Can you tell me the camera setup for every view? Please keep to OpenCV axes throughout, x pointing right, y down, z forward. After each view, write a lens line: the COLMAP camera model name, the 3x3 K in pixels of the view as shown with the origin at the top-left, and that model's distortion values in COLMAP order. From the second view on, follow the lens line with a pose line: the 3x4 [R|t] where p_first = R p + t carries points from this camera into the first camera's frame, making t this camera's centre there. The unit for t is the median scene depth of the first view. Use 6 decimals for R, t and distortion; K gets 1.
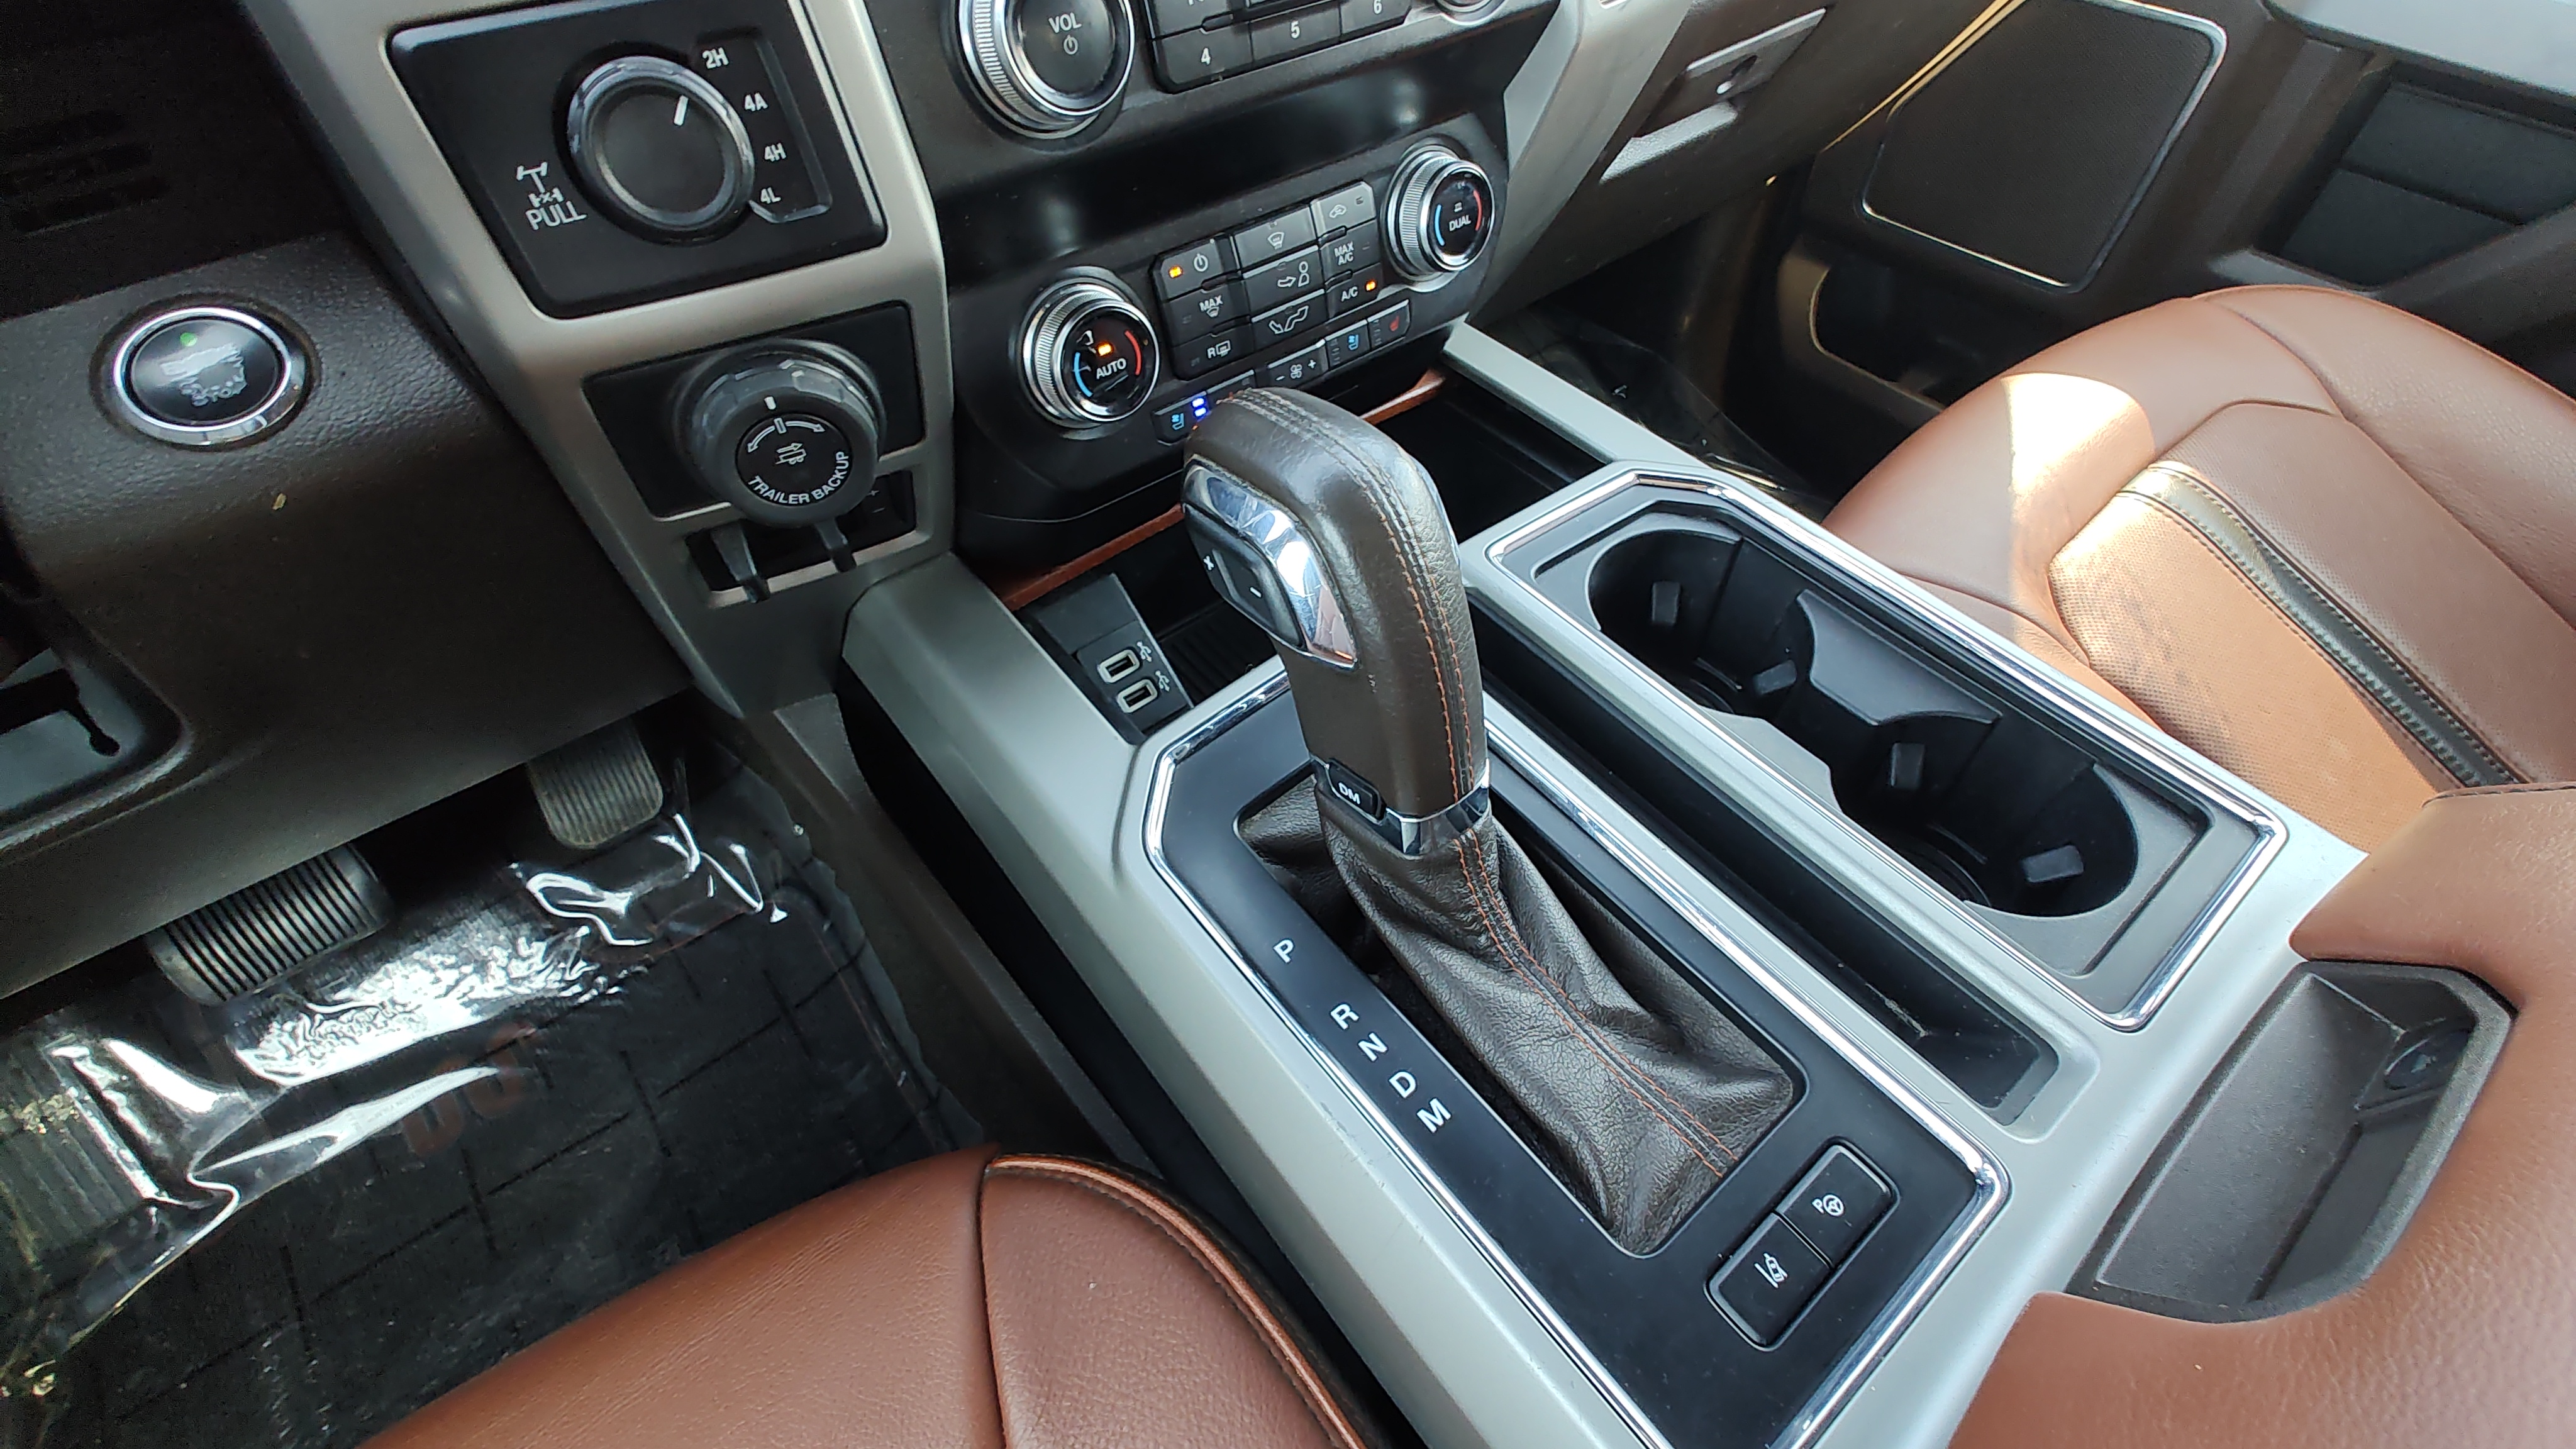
lens RADIAL K [[1079.0, 0, 1288.0], [0, 1079.0, 720.1], [0, 0, 1]] dist [-0.002259, 0.002222]
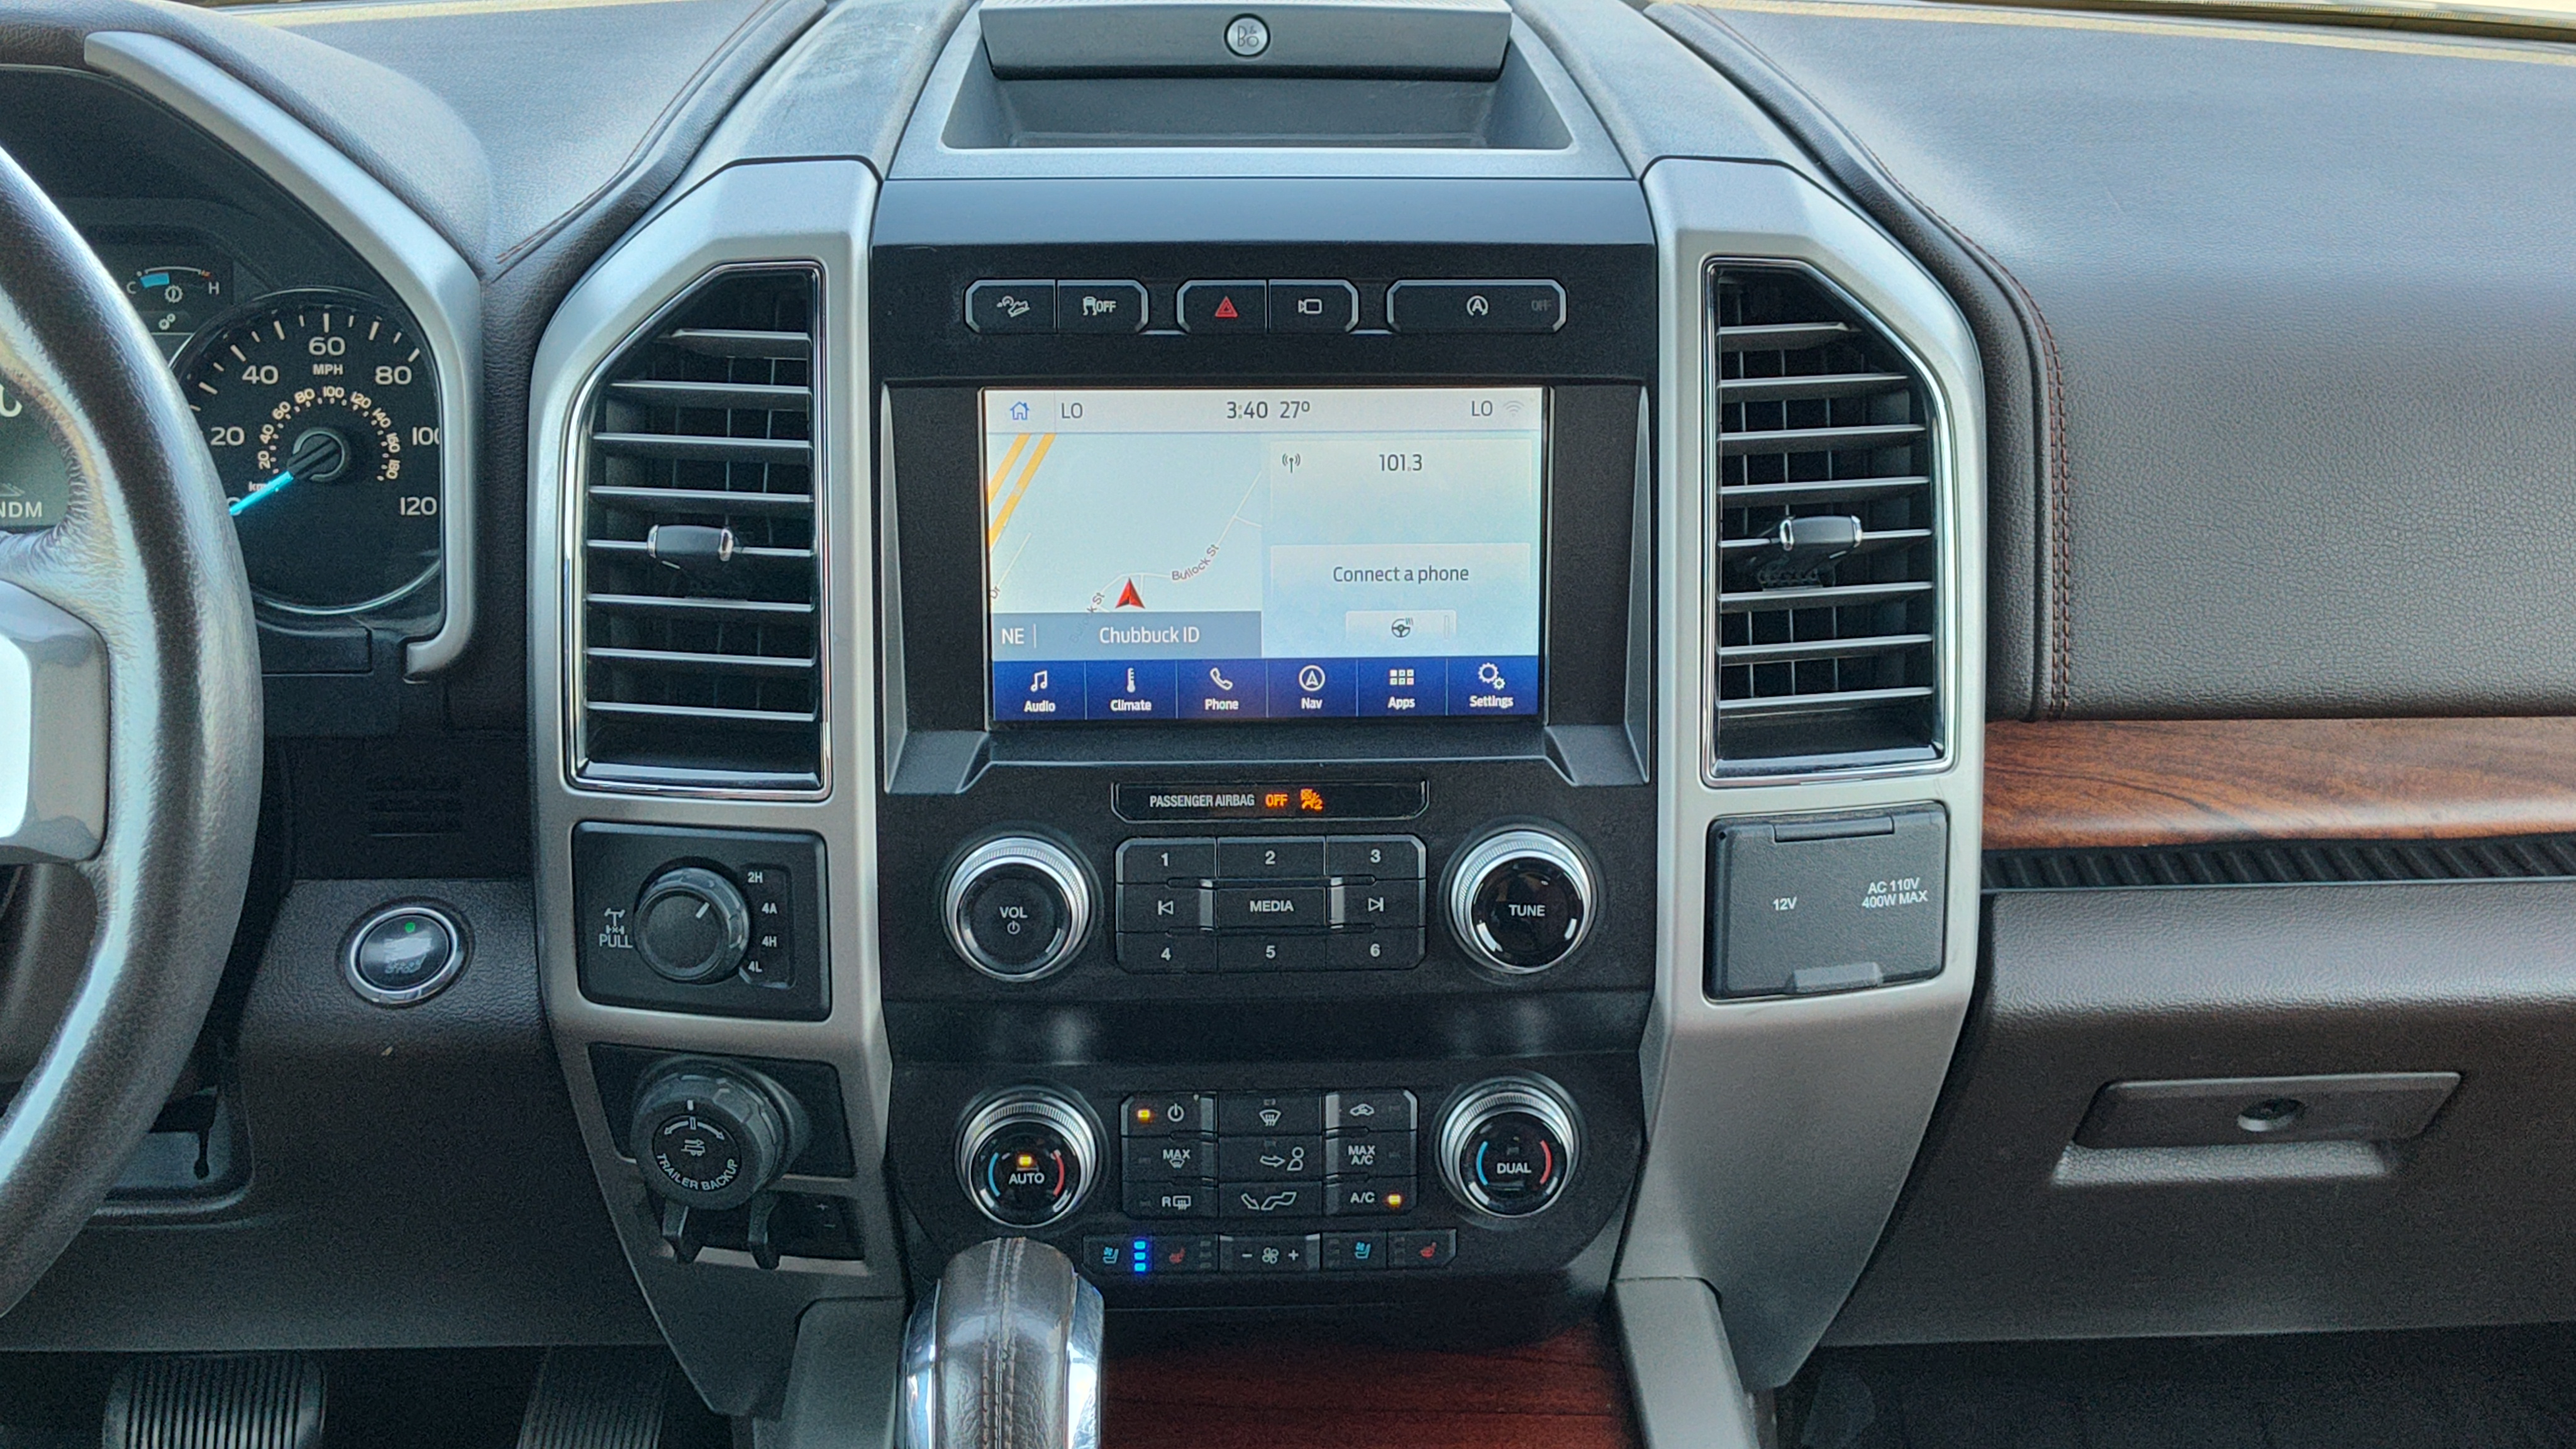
lens RADIAL K [[2737.3, 0, 1331.0], [0, 2737.3, 716.4], [0, 0, 1]] dist [0.044809, 0.000000]
pose [[0.807964, 0.255032, -0.531180, 1.135969], [-0.460999, 0.835049, -0.300287, -0.043065], [0.366979, 0.487495, 0.792260, -0.975117]]
